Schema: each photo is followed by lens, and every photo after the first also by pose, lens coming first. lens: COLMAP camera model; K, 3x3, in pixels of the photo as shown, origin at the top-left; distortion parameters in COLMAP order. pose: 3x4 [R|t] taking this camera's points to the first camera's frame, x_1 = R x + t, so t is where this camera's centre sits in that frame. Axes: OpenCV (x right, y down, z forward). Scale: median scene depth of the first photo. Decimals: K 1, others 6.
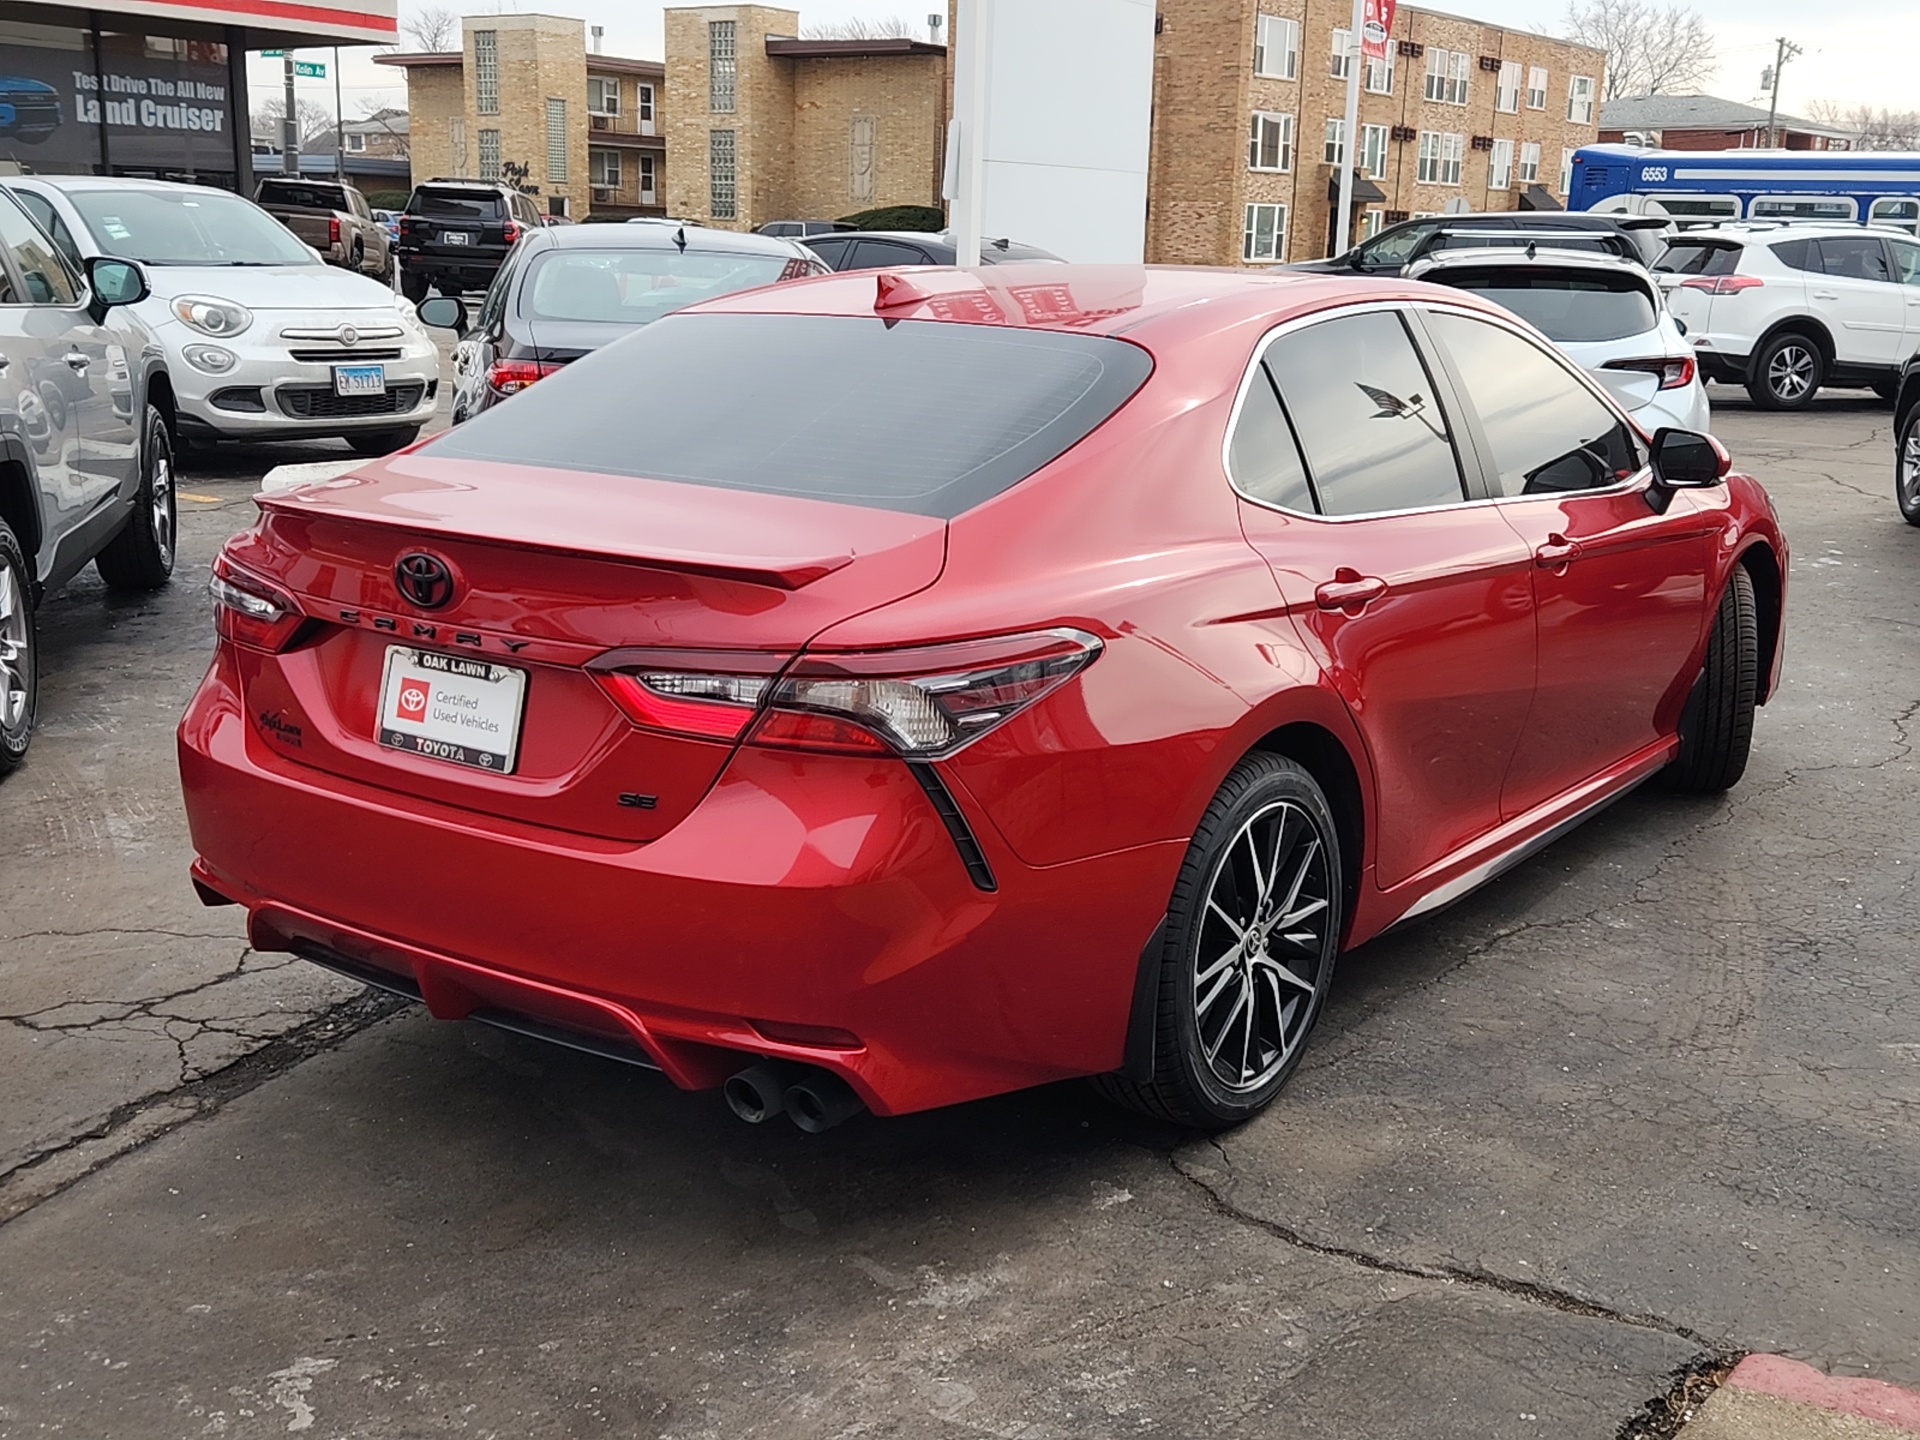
lens RADIAL K [[2100.8, 0, 970.6], [0, 2100.8, 720.6], [0, 0, 1]] dist [0.037447, 0.000000]
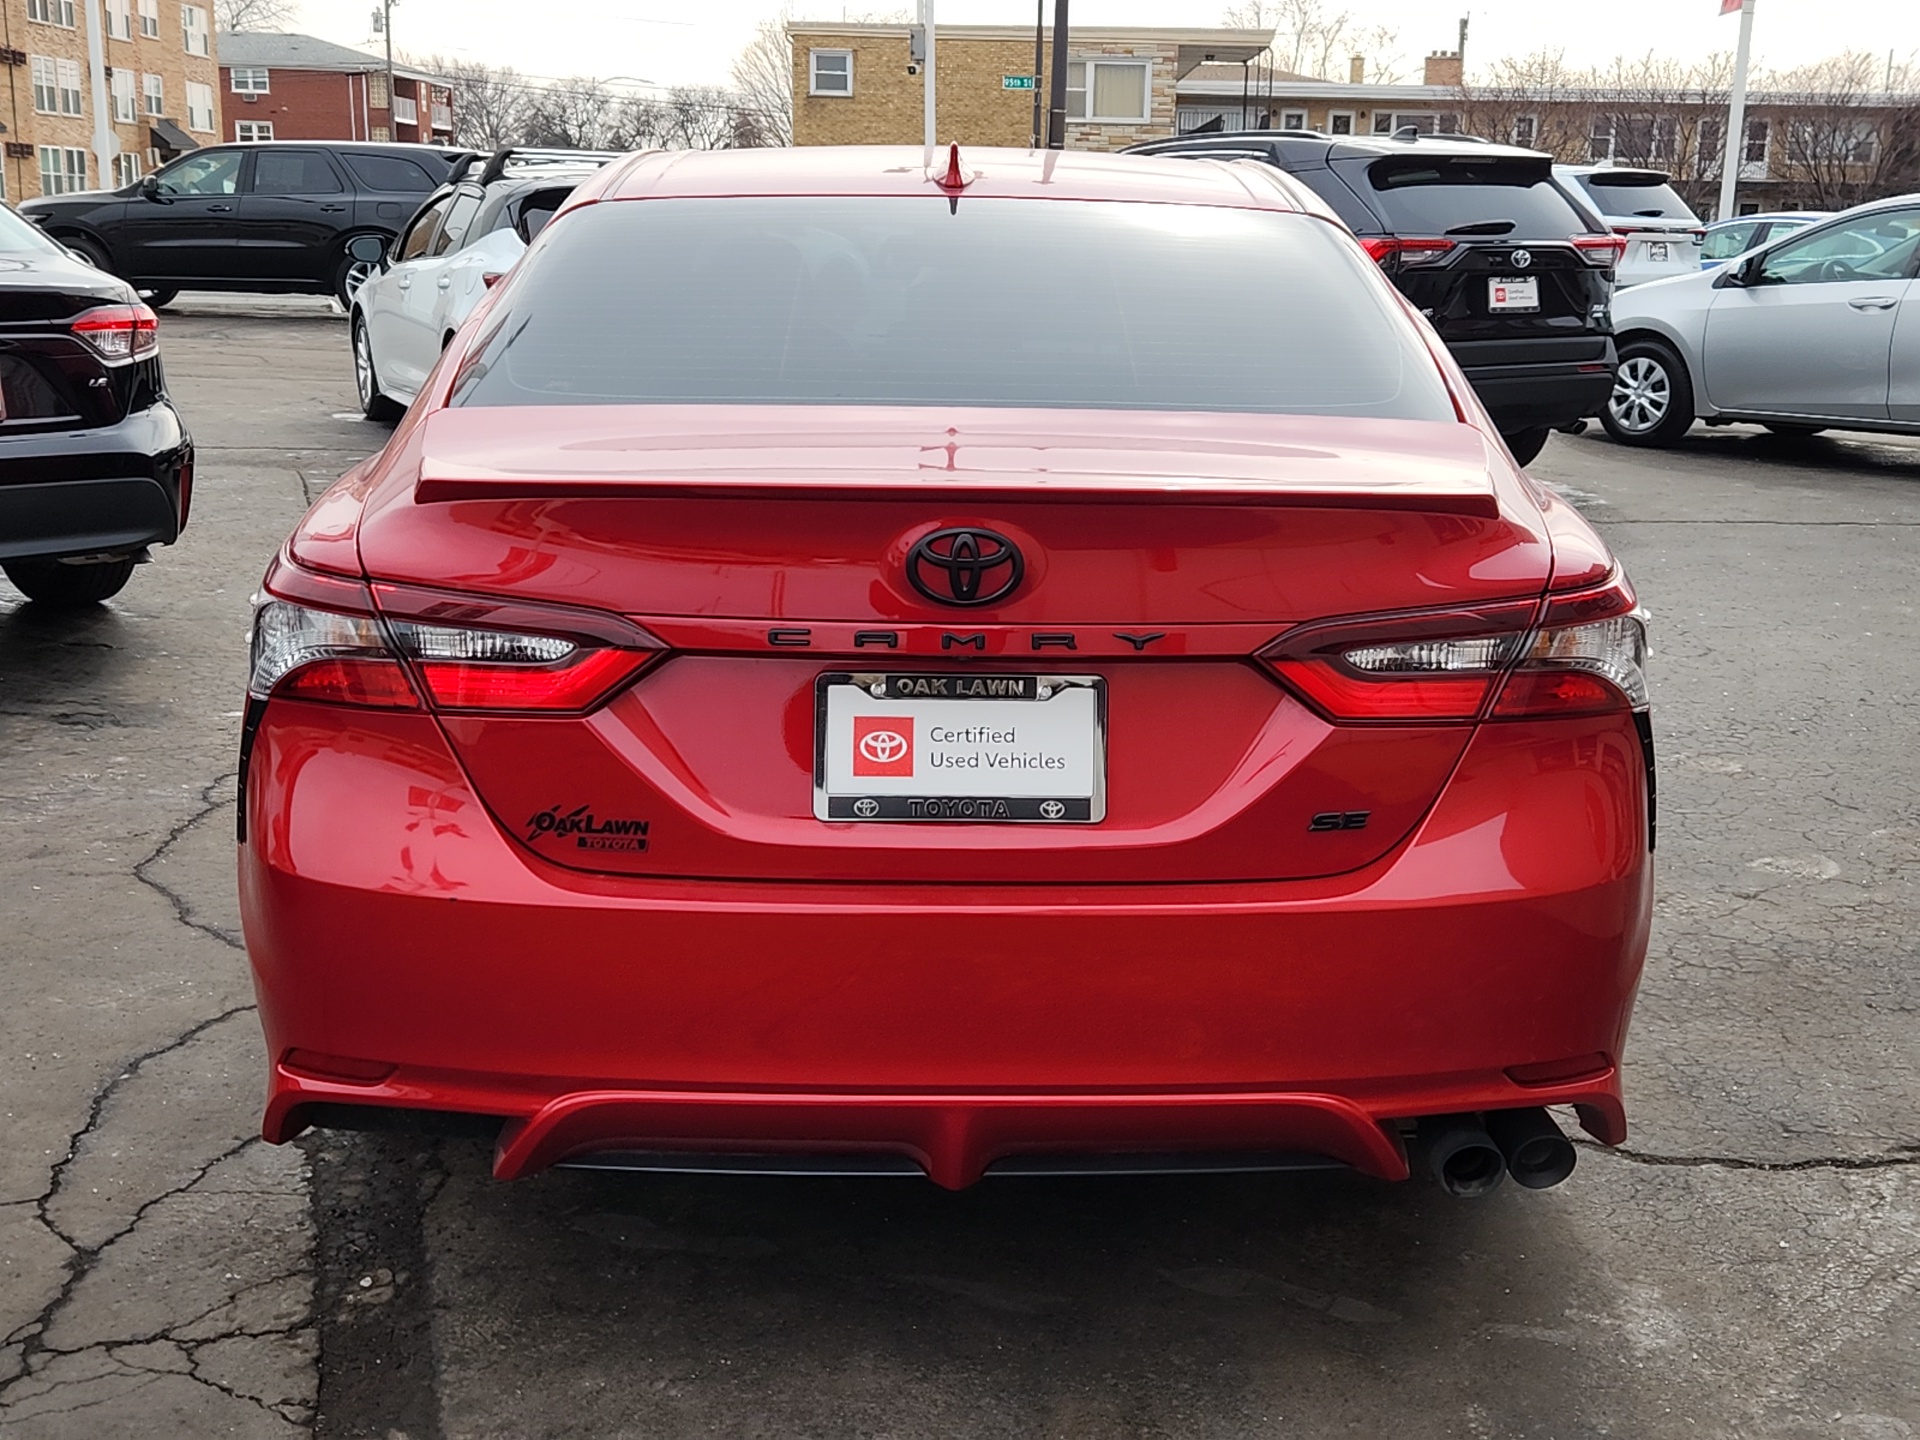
lens RADIAL K [[2100.8, 0, 959.0], [0, 2100.8, 721.4], [0, 0, 1]] dist [0.037447, 0.000000]
pose [[0.792913, -0.146626, 0.591430, -0.182281], [0.132247, 0.988891, 0.067864, -0.017152], [-0.594810, 0.024405, 0.803496, 0.122878]]
